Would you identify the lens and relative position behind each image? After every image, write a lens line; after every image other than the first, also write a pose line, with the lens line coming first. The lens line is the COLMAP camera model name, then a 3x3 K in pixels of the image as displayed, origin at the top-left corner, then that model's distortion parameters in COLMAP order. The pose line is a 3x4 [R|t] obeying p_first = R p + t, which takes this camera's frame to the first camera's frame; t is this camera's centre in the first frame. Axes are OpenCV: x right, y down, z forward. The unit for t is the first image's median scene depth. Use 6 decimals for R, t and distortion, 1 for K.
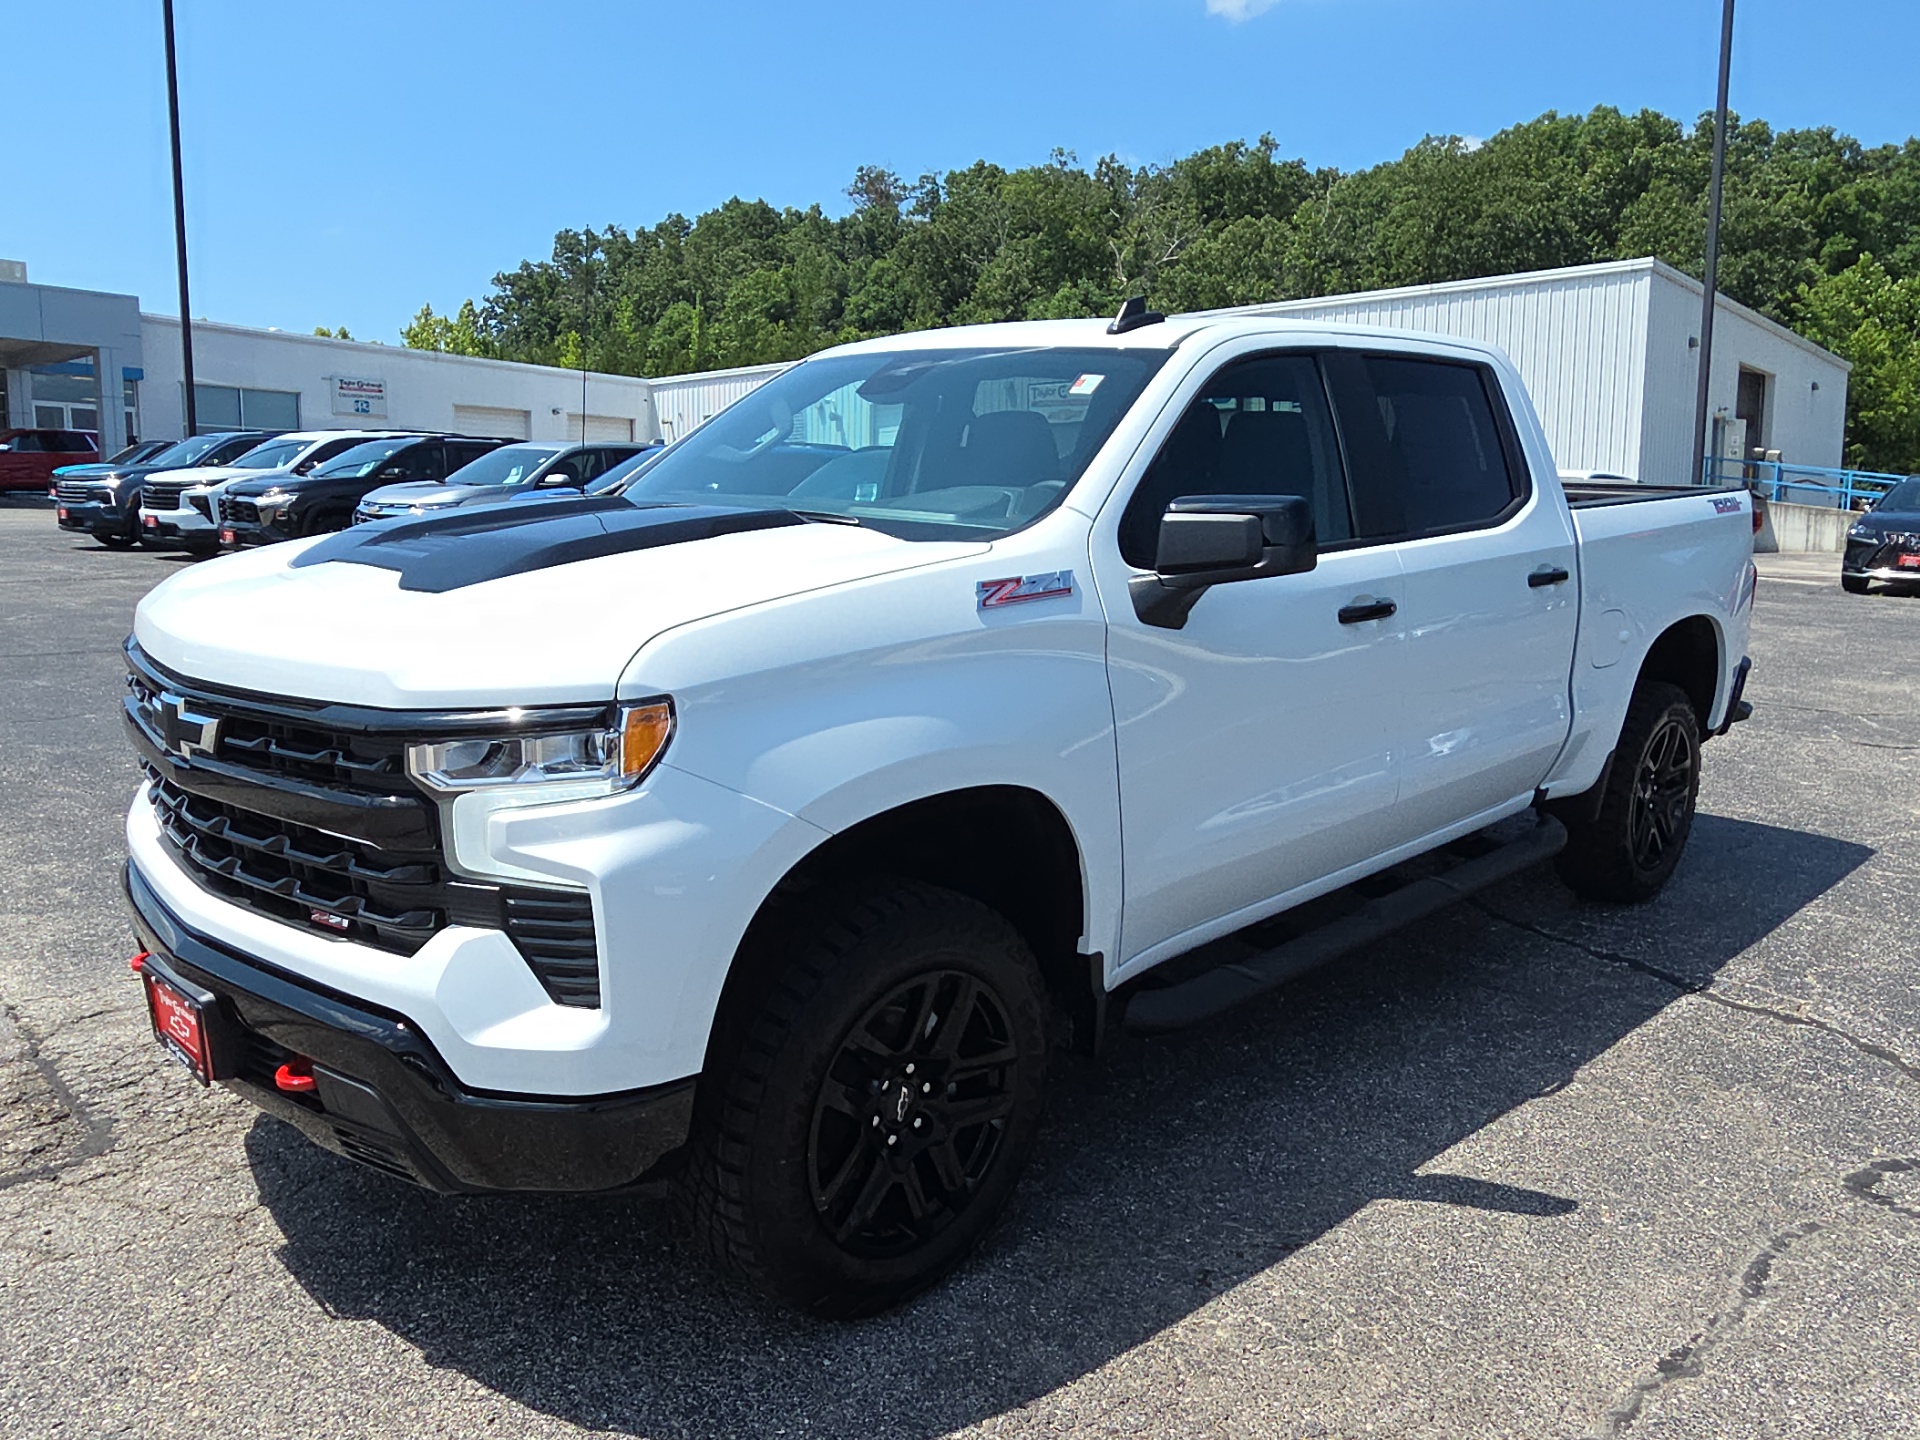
lens RADIAL K [[1567.4, 0, 959.1], [0, 1567.4, 629.7], [0, 0, 1]] dist [0.000989, 0.001209]
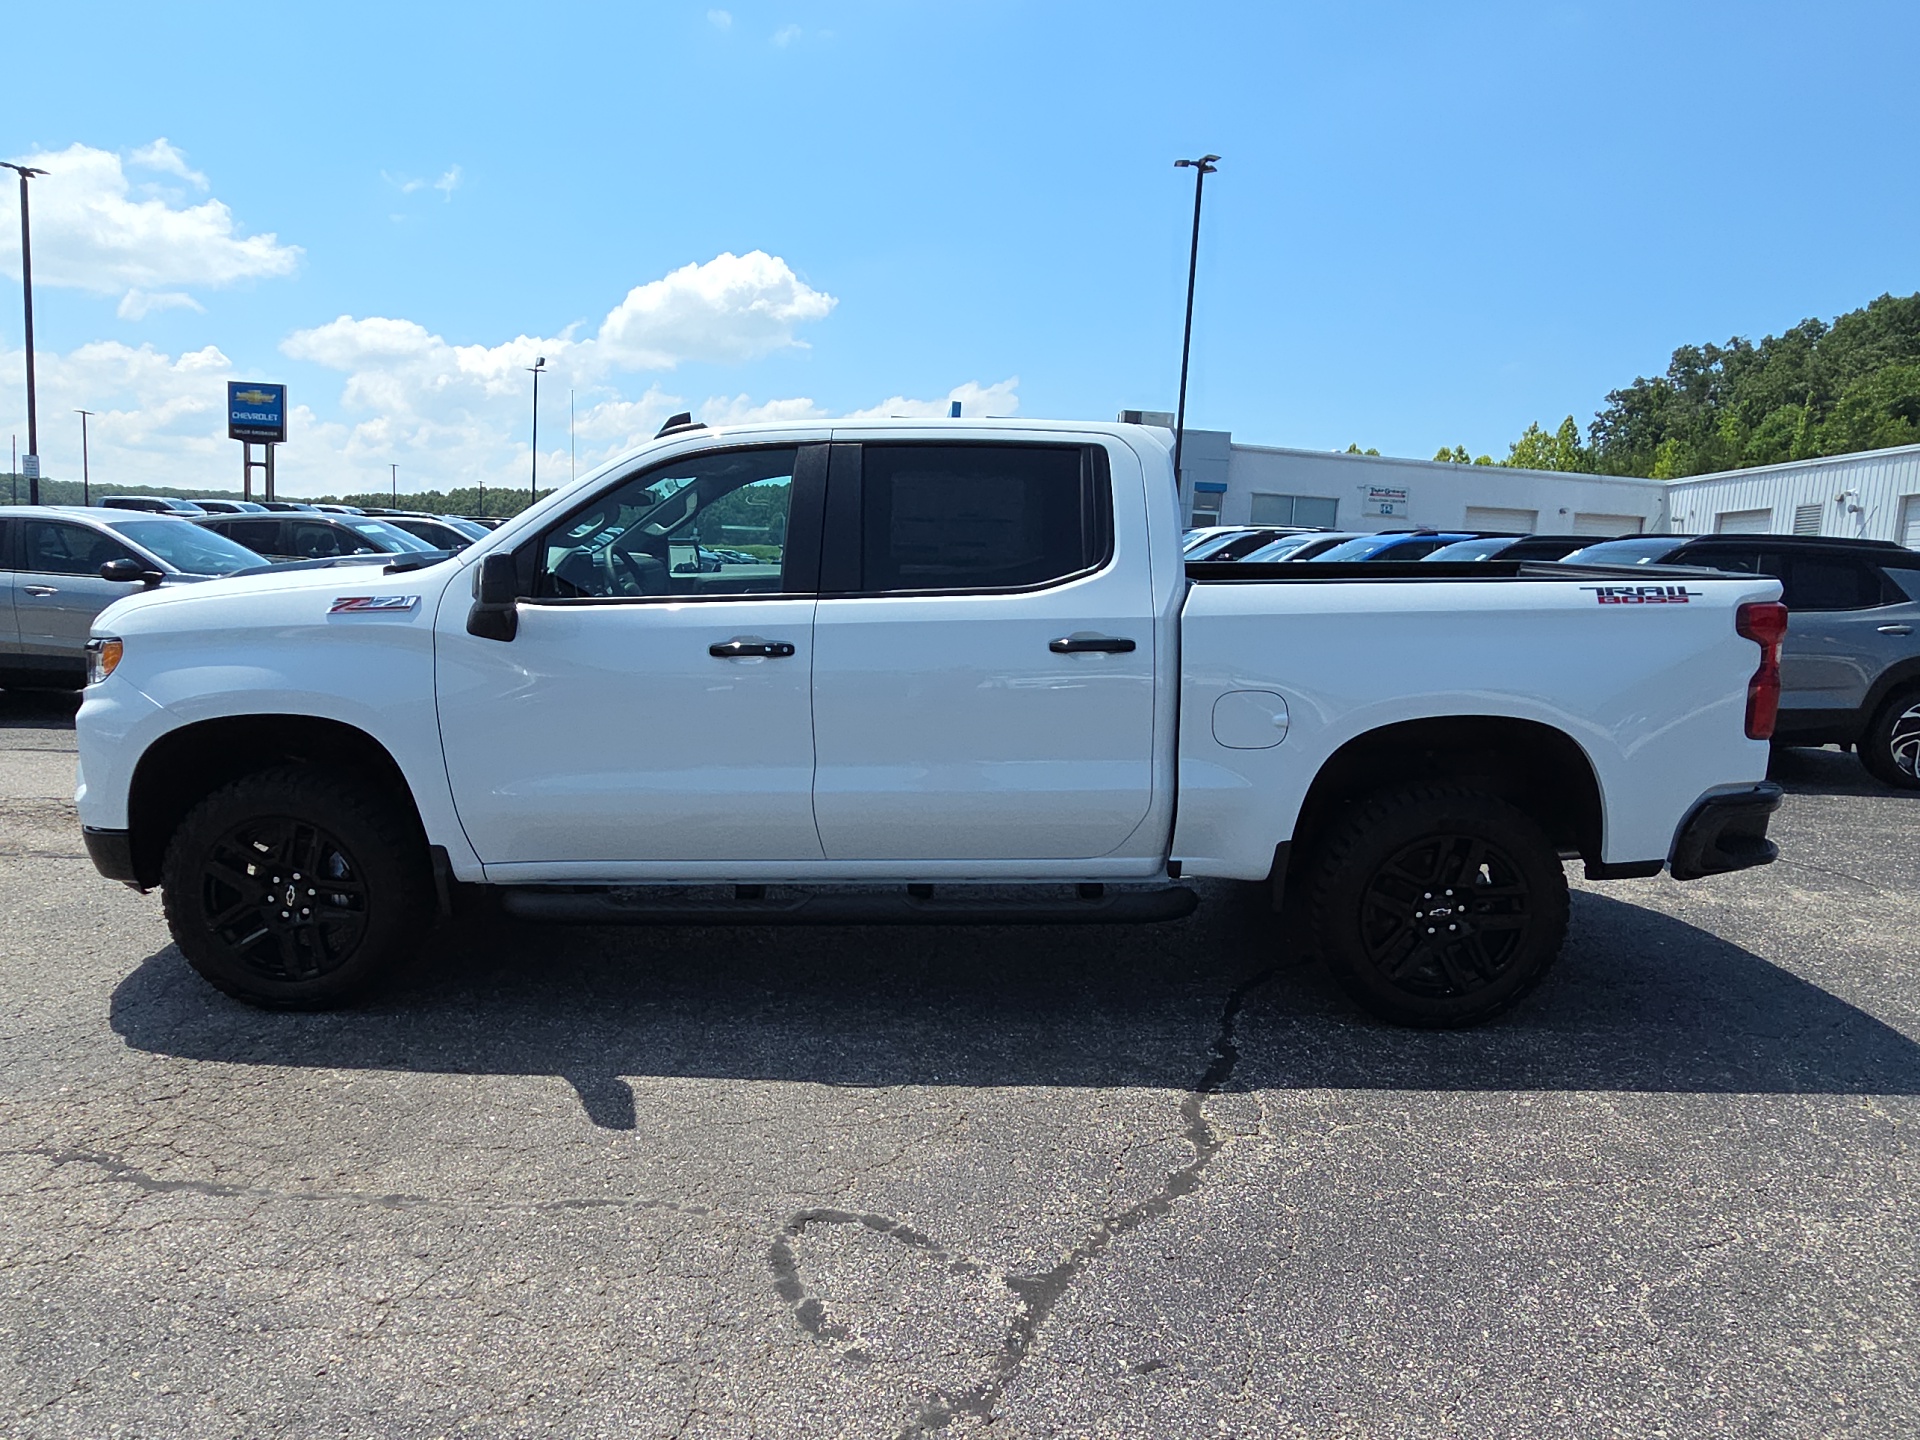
lens RADIAL K [[1289.2, 0, 941.4], [0, 1289.2, 649.3], [0, 0, 1]] dist [-0.001767, 0.002581]
pose [[0.676060, 0.066246, -0.733862, 1.017719], [-0.091951, 0.995750, 0.005178, -0.028916], [0.731086, 0.063979, 0.679278, 0.373435]]
